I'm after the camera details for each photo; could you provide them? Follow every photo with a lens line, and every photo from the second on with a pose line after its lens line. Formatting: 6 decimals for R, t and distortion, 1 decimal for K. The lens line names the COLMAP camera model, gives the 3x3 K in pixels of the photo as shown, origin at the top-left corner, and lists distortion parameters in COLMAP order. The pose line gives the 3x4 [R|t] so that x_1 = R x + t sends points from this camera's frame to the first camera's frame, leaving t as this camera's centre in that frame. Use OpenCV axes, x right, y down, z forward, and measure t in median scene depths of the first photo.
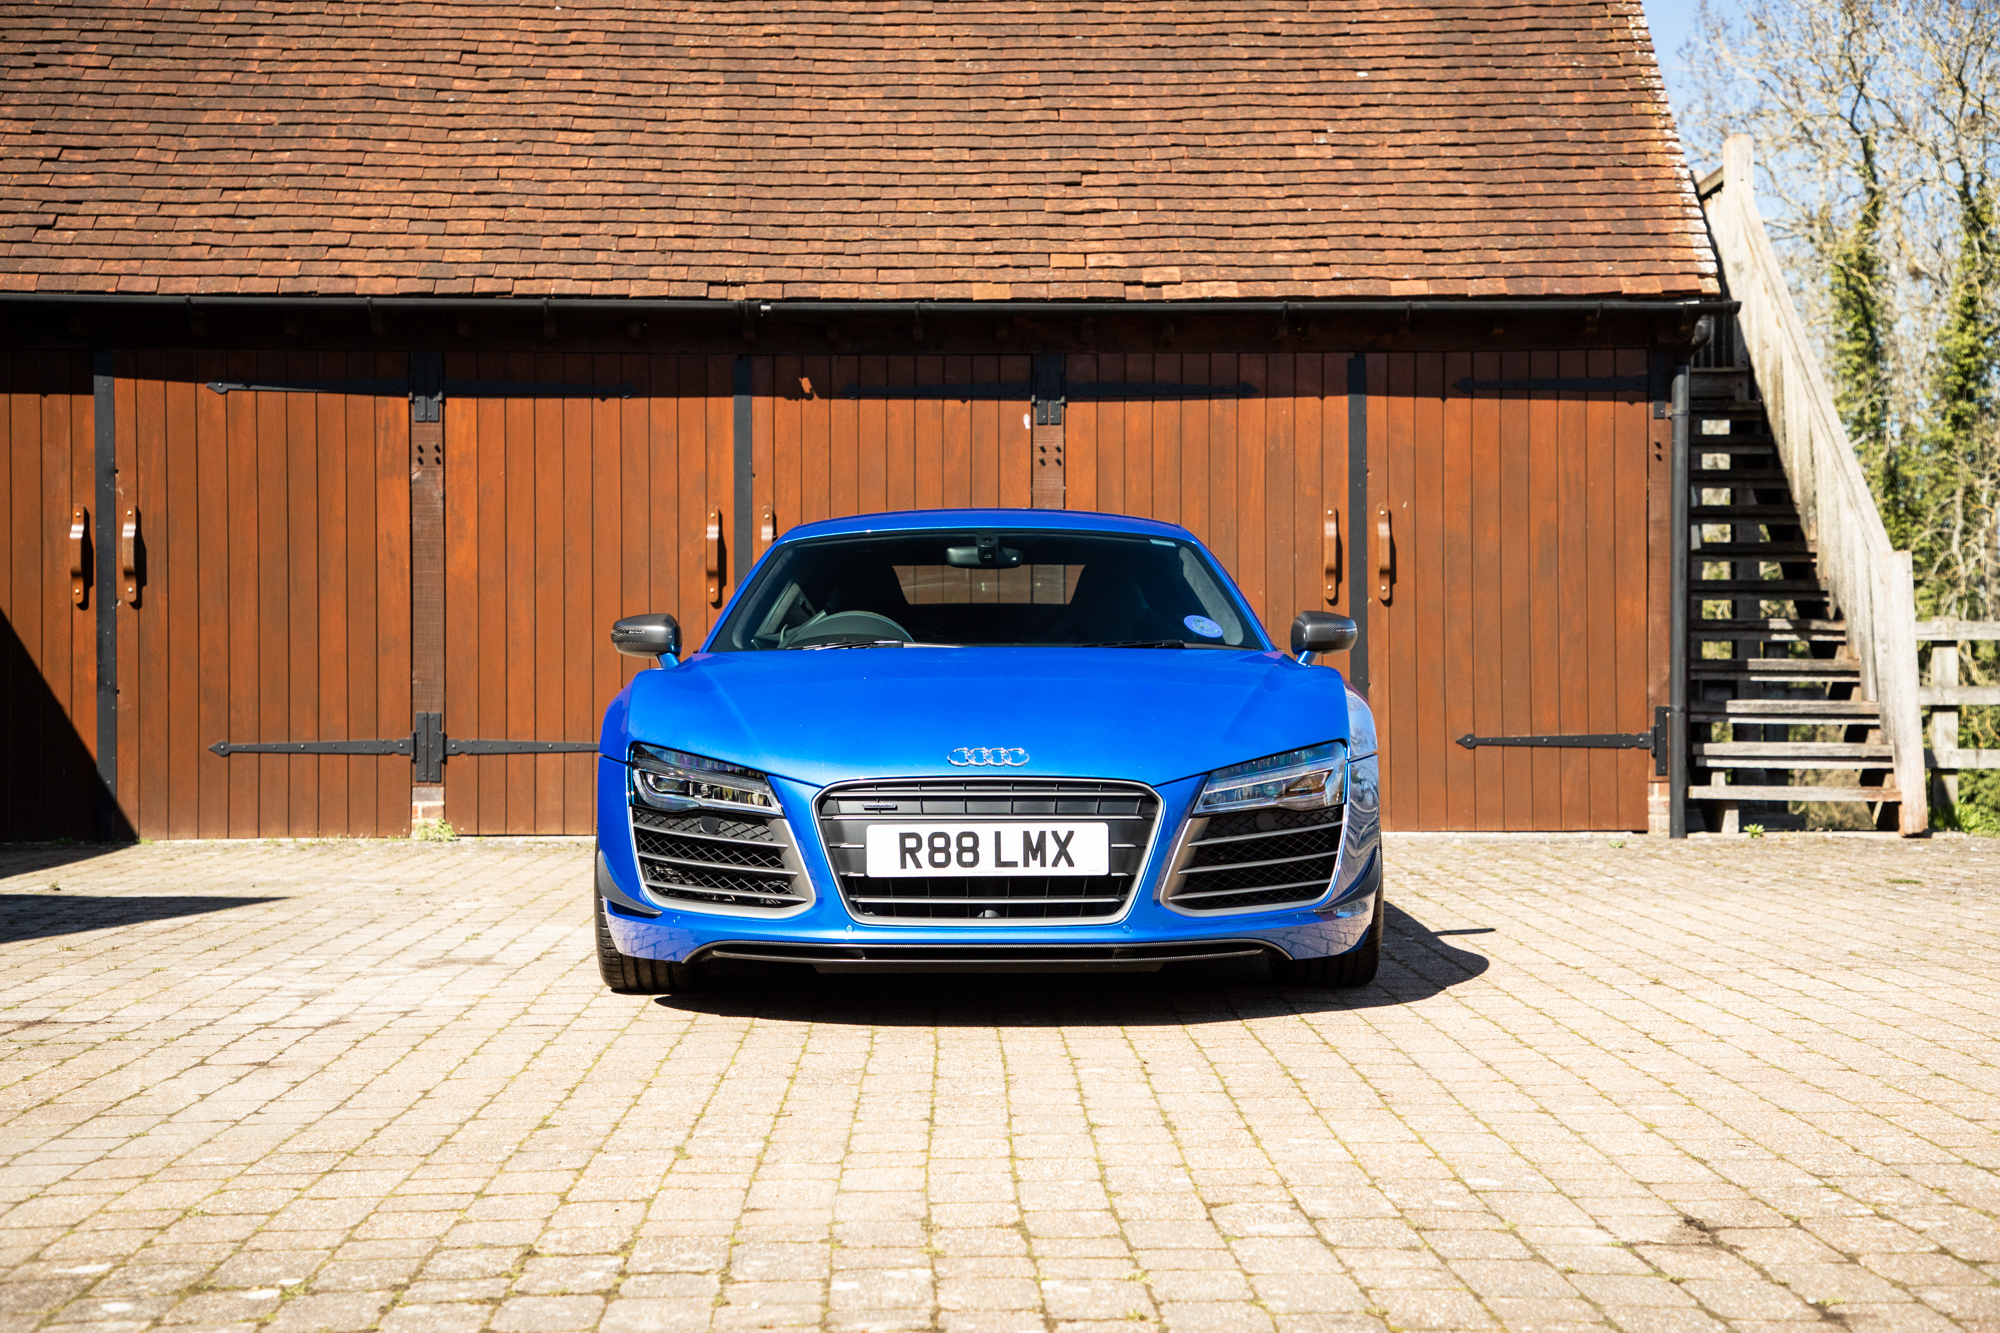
lens RADIAL K [[3101.3, 0, 993.2], [0, 3101.3, 673.2], [0, 0, 1]] dist [0.143348, 0.000000]
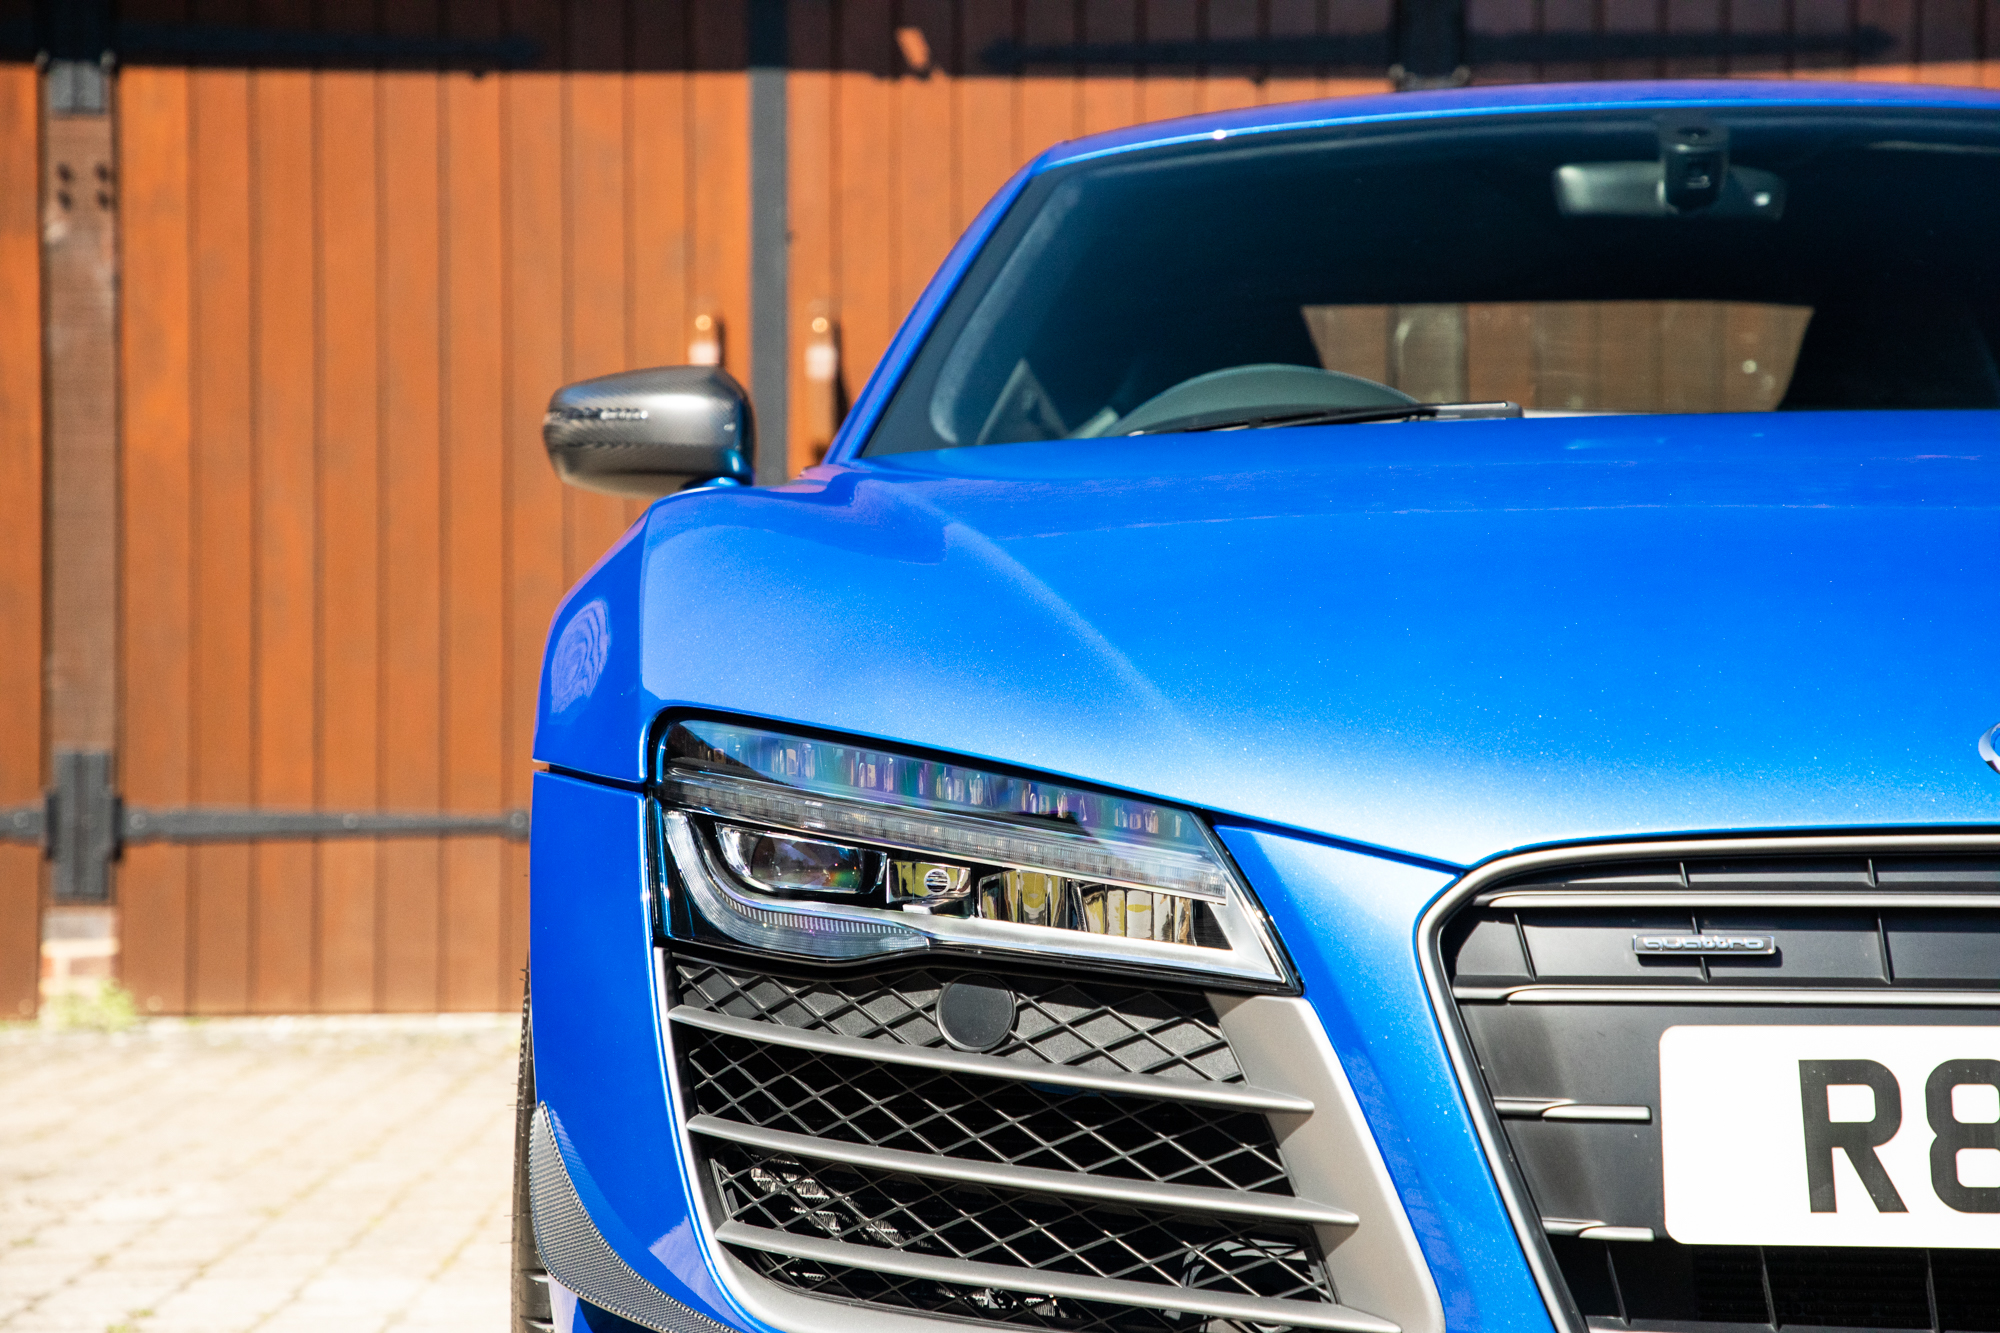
lens RADIAL K [[4900.0, 0, 1003.2], [0, 4900.0, 661.3], [0, 0, 1]] dist [0.512407, 0.000000]
pose [[0.999951, 0.002066, -0.009674, -0.083730], [-0.002230, 0.999854, -0.016966, 0.025647], [0.009638, 0.016987, 0.999809, 0.579049]]
